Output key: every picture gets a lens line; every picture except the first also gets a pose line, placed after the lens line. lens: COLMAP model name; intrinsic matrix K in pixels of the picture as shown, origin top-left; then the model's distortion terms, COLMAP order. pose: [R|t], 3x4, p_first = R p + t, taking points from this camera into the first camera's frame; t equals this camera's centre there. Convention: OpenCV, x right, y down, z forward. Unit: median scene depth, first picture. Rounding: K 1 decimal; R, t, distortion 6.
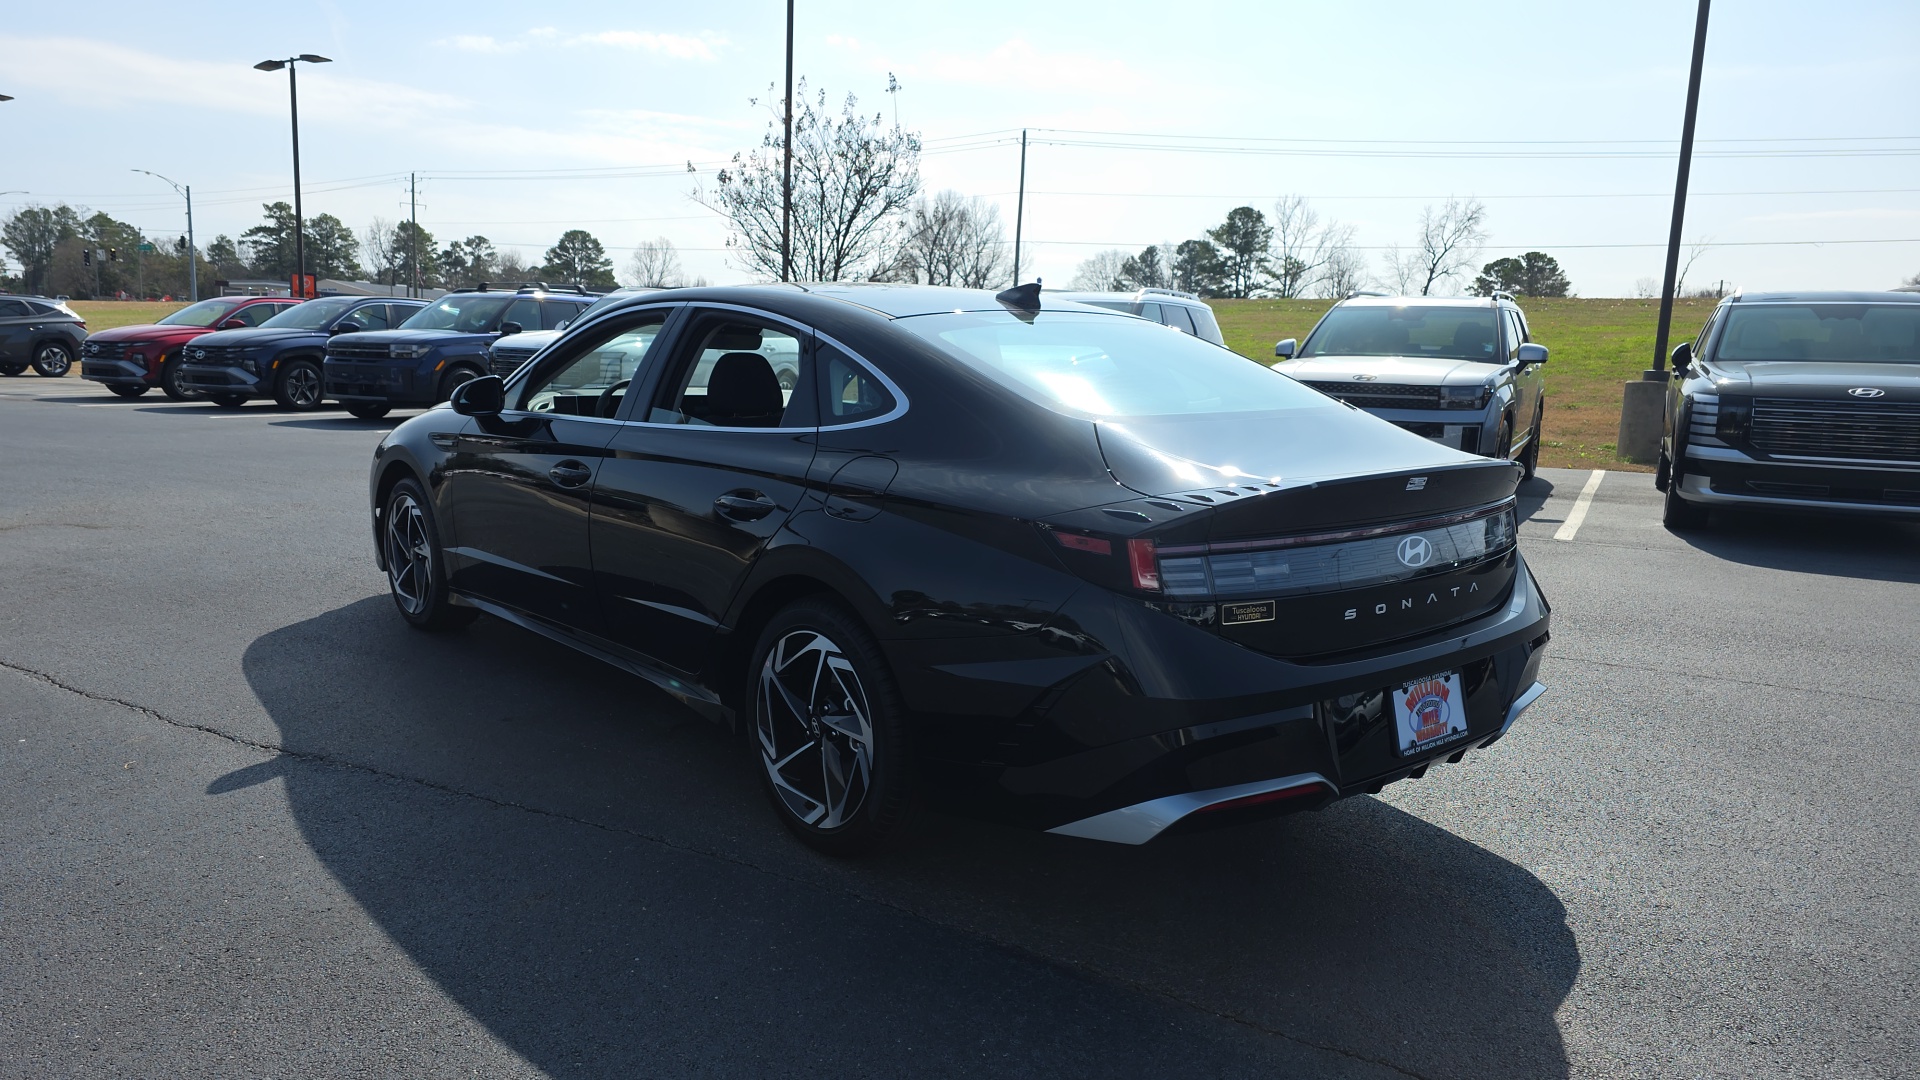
lens RADIAL K [[1307.2, 0, 888.1], [0, 1307.2, 550.4], [0, 0, 1]] dist [0.058679, -0.064177]
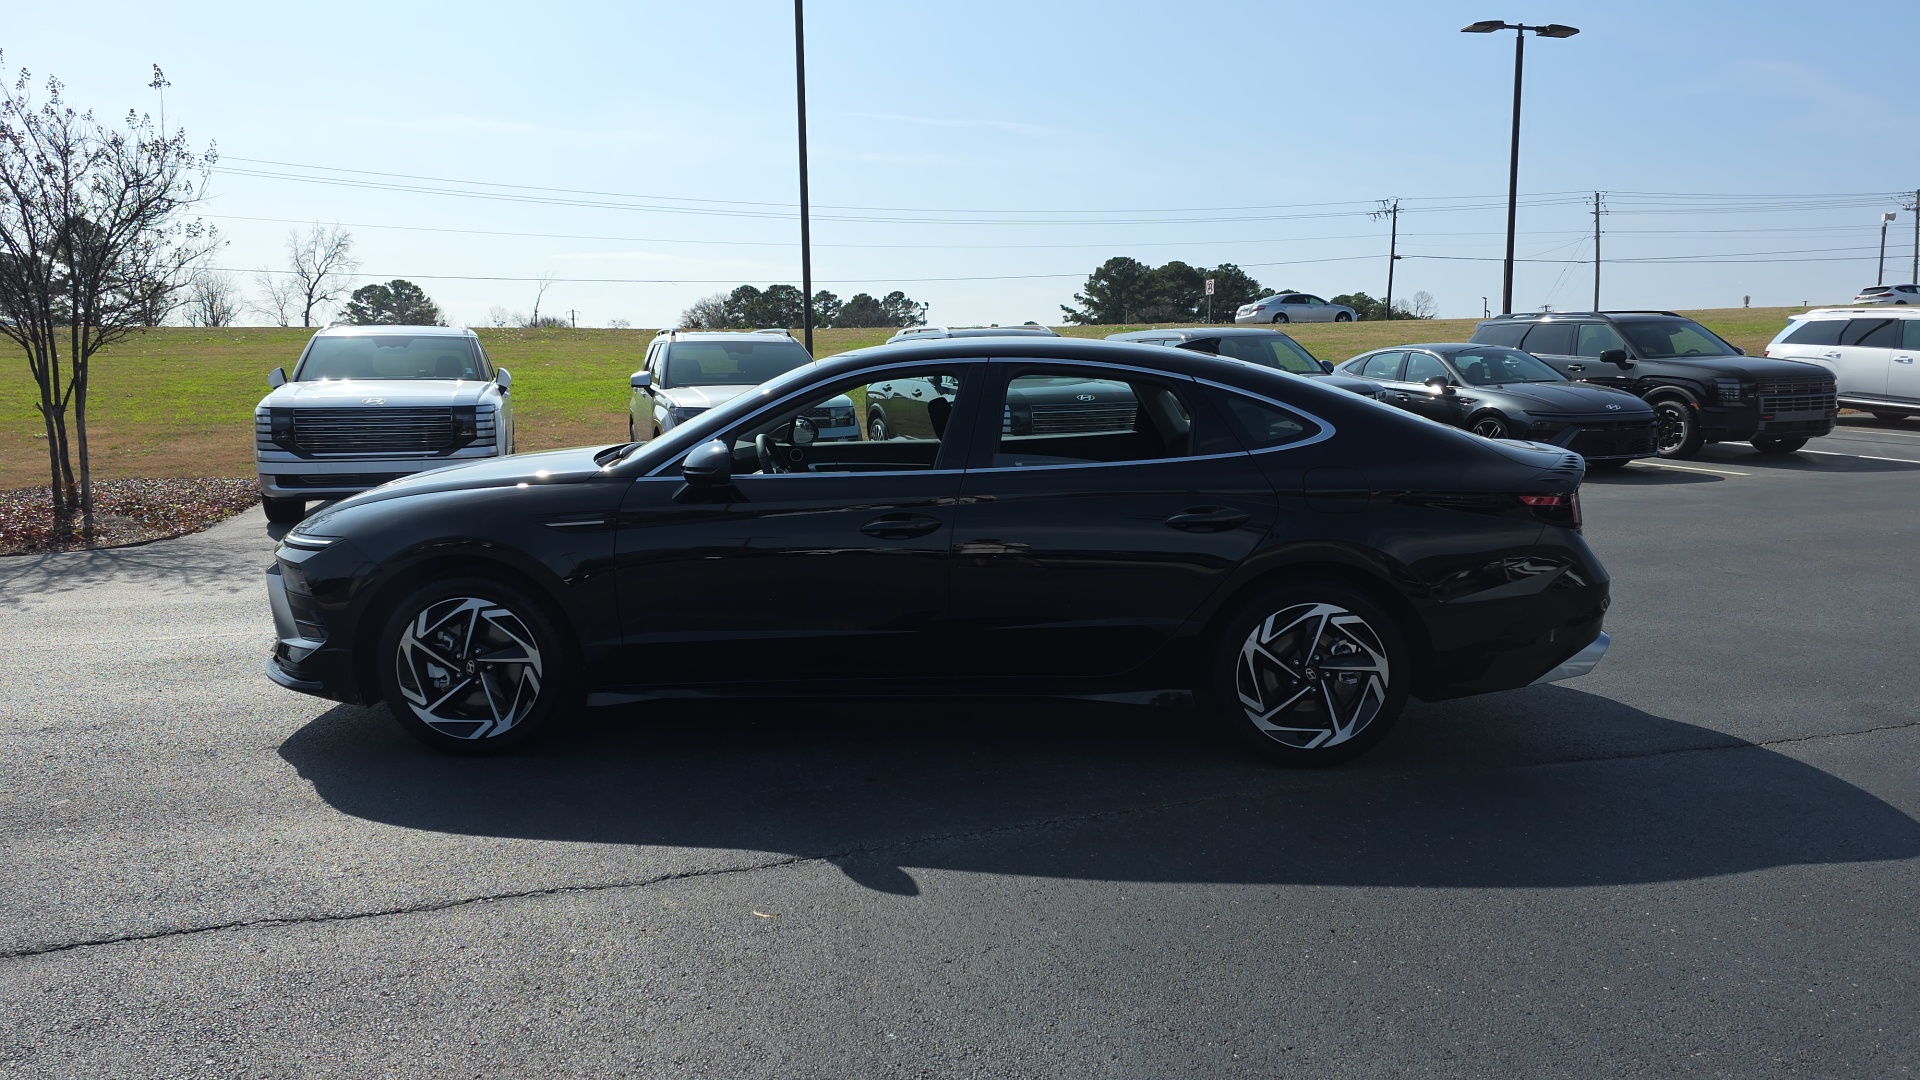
lens RADIAL K [[1283.7, 0, 979.3], [0, 1283.7, 545.7], [0, 0, 1]] dist [-0.006841, -0.002230]
pose [[0.644628, -0.128022, 0.753701, -0.108377], [0.140527, 0.988923, 0.047785, -0.009126], [-0.751470, 0.075112, 0.655478, 0.034071]]
